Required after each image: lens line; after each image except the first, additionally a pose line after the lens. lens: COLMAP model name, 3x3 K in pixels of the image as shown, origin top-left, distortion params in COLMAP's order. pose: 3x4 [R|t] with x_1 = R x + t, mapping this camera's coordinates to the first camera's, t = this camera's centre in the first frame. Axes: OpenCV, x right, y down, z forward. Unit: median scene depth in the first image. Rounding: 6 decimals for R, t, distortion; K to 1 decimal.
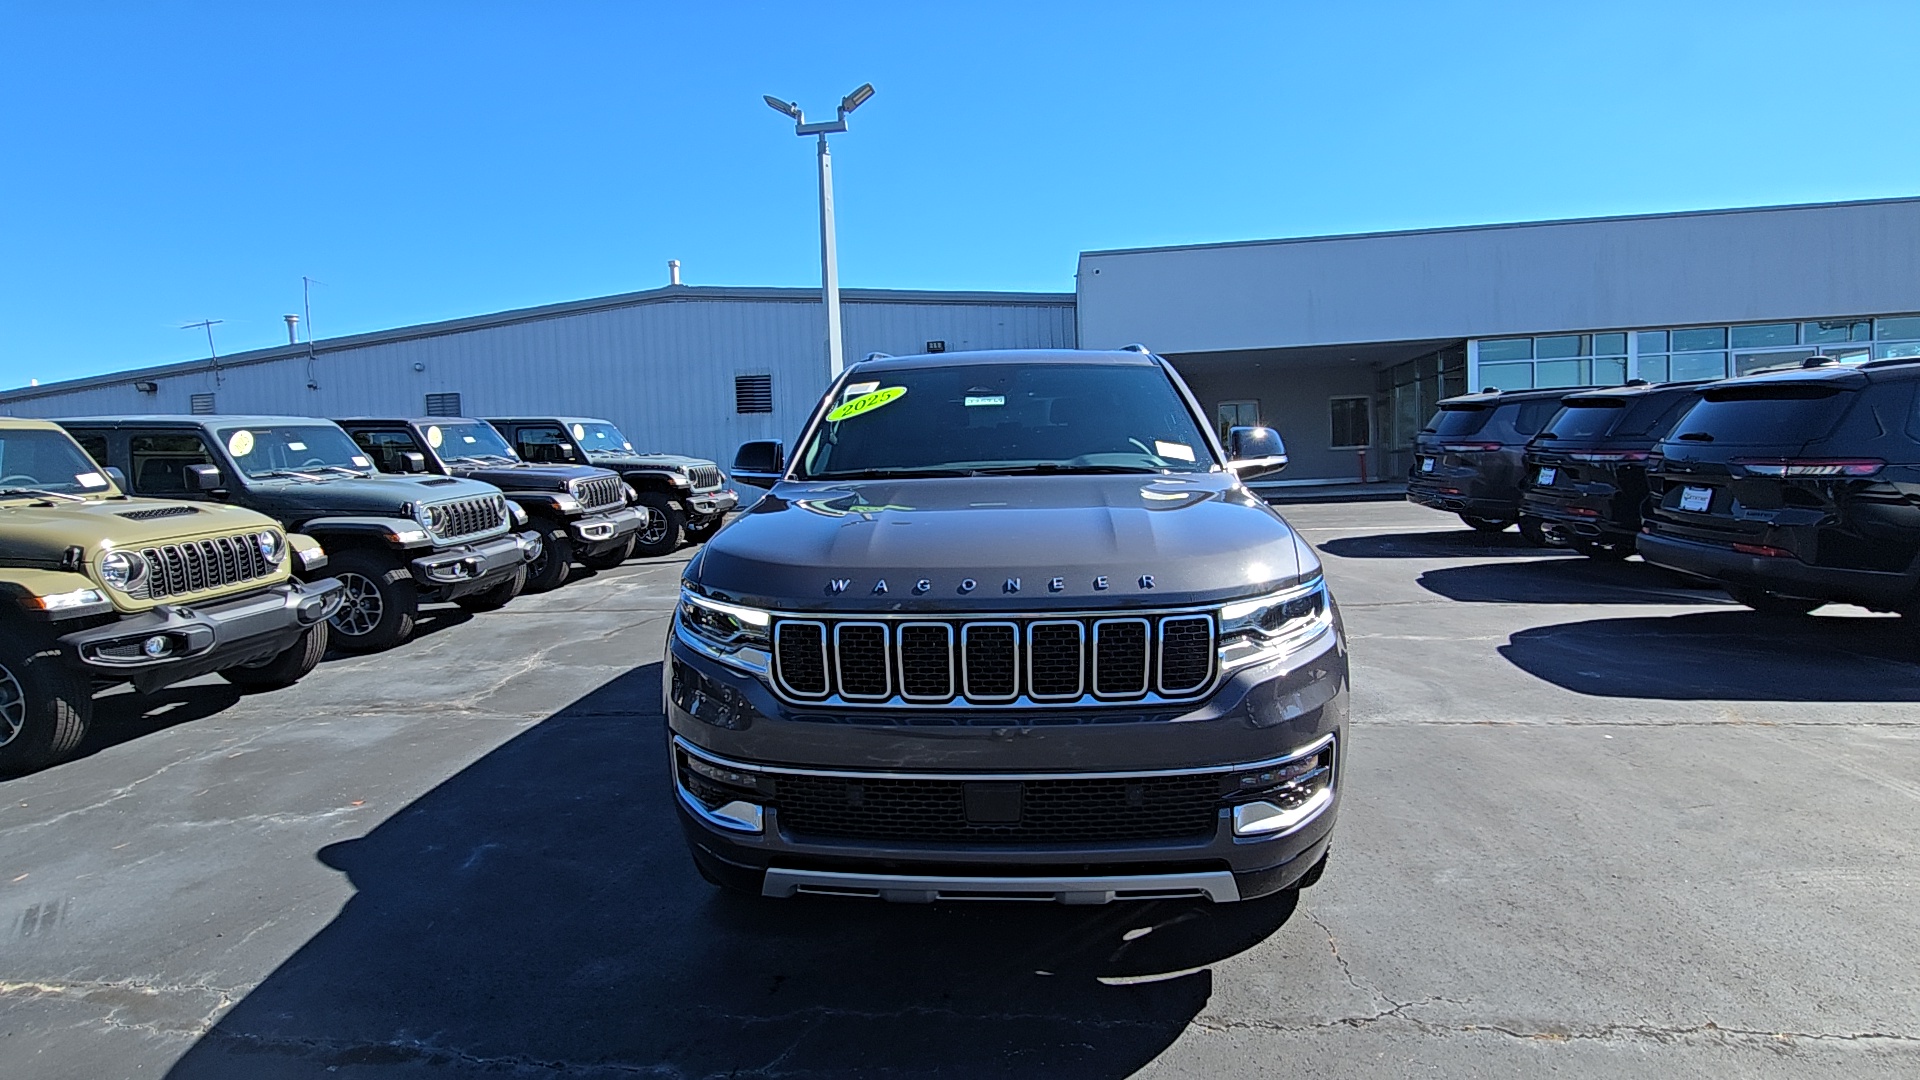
lens RADIAL K [[966.7, 0, 893.1], [0, 966.7, 562.2], [0, 0, 1]] dist [0.000647, -0.001310]
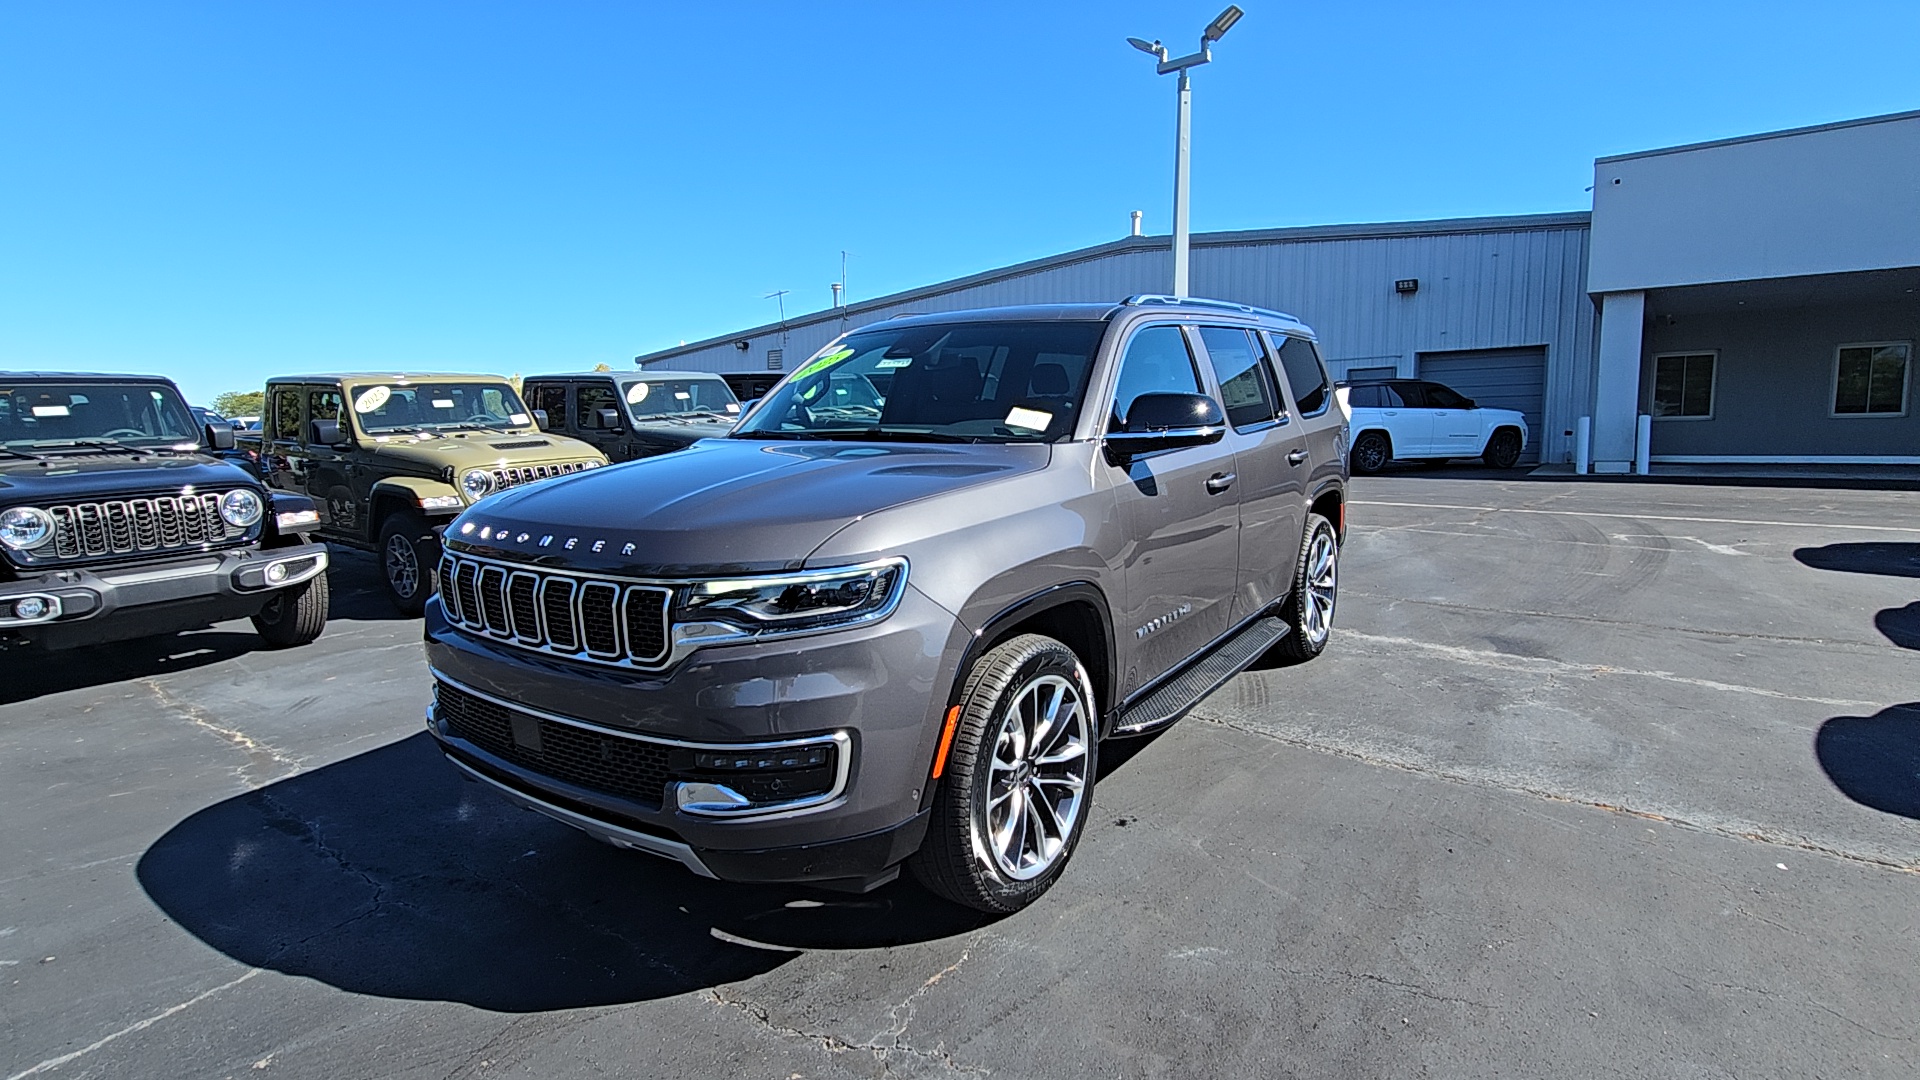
lens RADIAL K [[966.7, 0, 971.4], [0, 966.7, 549.6], [0, 0, 1]] dist [0.000647, -0.001310]
pose [[0.856693, 0.093418, -0.507297, 0.346354], [-0.072869, 0.995519, 0.060267, -0.021620], [0.510654, -0.014664, 0.859661, 0.094664]]
